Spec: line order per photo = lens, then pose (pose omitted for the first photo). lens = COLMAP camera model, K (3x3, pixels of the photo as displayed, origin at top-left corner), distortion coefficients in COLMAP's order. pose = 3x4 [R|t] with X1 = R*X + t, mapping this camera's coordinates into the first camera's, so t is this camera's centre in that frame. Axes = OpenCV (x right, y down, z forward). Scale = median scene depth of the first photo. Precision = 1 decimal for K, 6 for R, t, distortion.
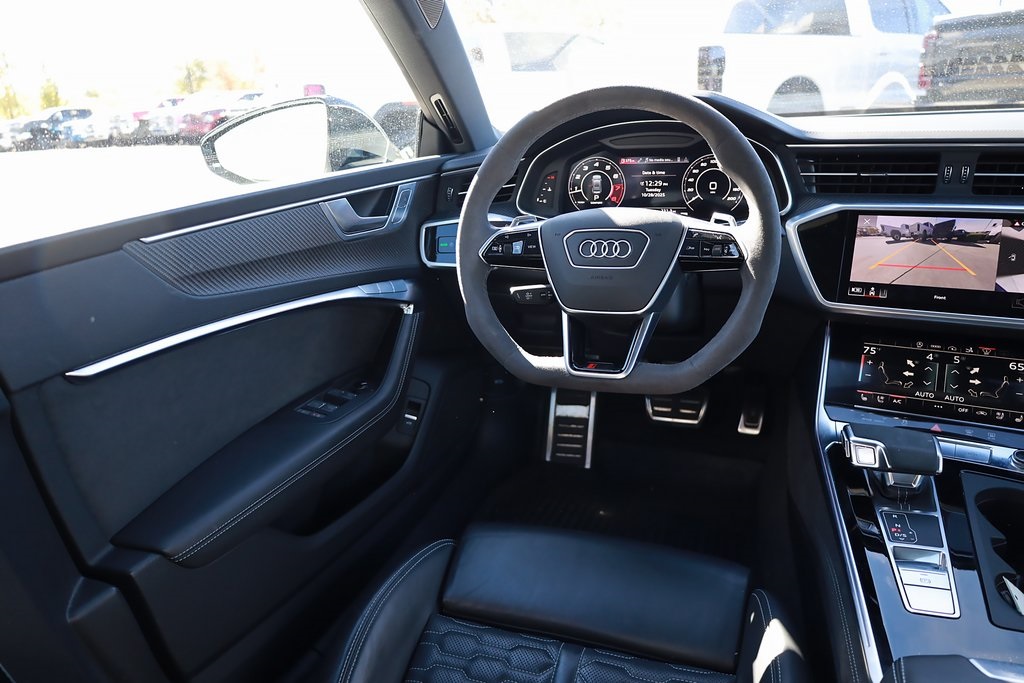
lens RADIAL K [[715.1, 0, 512.0], [0, 715.1, 341.5], [0, 0, 1]] dist [-0.003821, -0.006208]
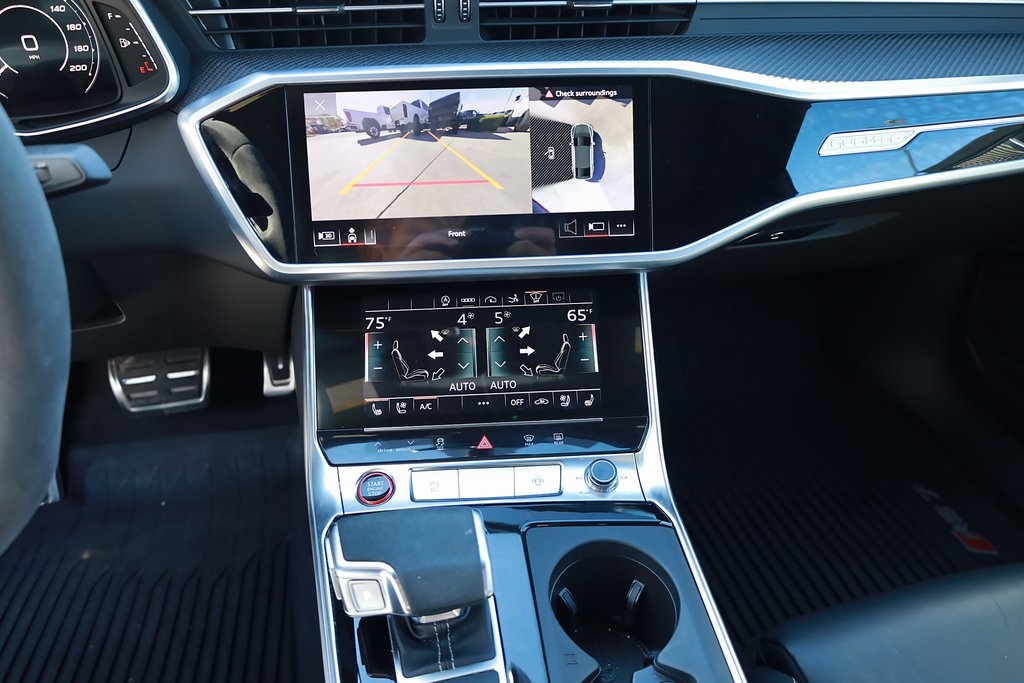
lens RADIAL K [[712.8, 0, 518.4], [0, 712.8, 343.2], [0, 0, 1]] dist [-0.009142, 0.003884]
pose [[0.843743, -0.255721, 0.471915, 0.334705], [0.141463, 0.954073, 0.264068, -0.121030], [-0.517769, -0.156047, 0.841168, 0.454673]]
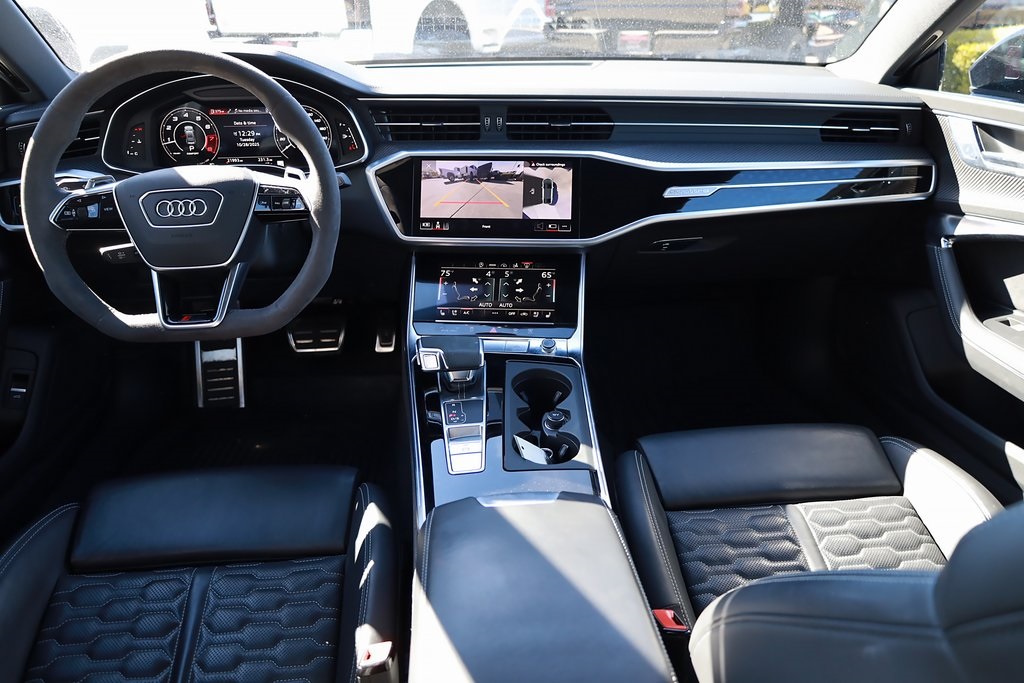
lens RADIAL K [[712.8, 0, 518.4], [0, 712.8, 343.2], [0, 0, 1]] dist [-0.009142, 0.003884]
pose [[0.904436, -0.144873, 0.401257, 0.117248], [0.099717, 0.986309, 0.131342, -0.018048], [-0.414792, -0.078778, 0.906500, -0.168551]]
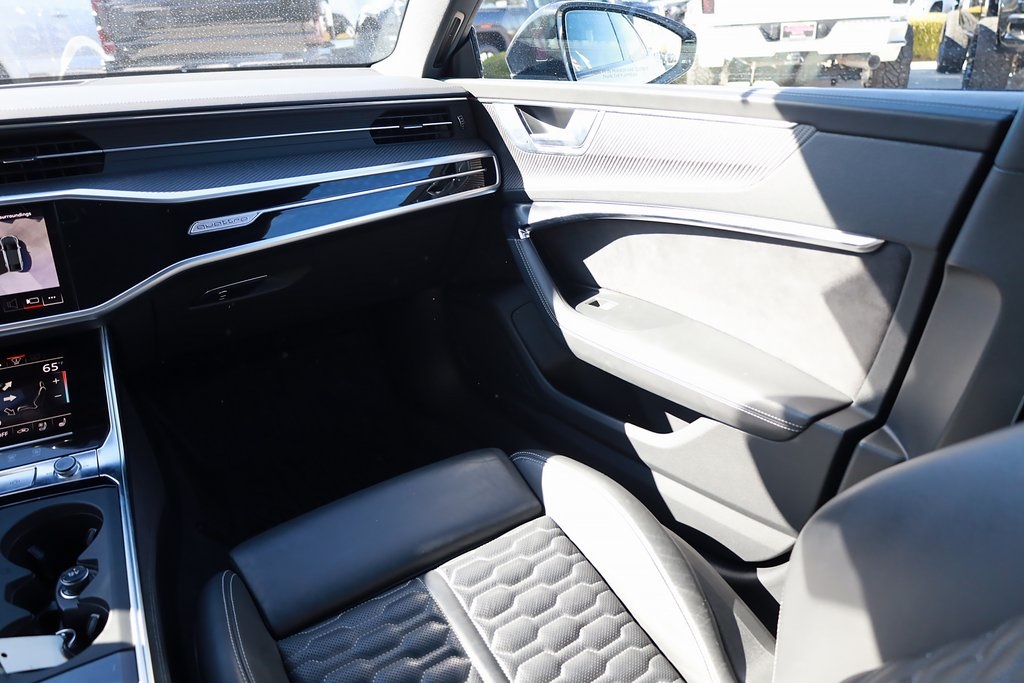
lens RADIAL K [[712.8, 0, 518.4], [0, 712.8, 343.2], [0, 0, 1]] dist [-0.009142, 0.003884]
pose [[0.582683, -0.308730, 0.751775, 0.367791], [0.272158, 0.945750, 0.177447, 0.006361], [-0.765775, 0.101206, 0.635096, -0.062959]]
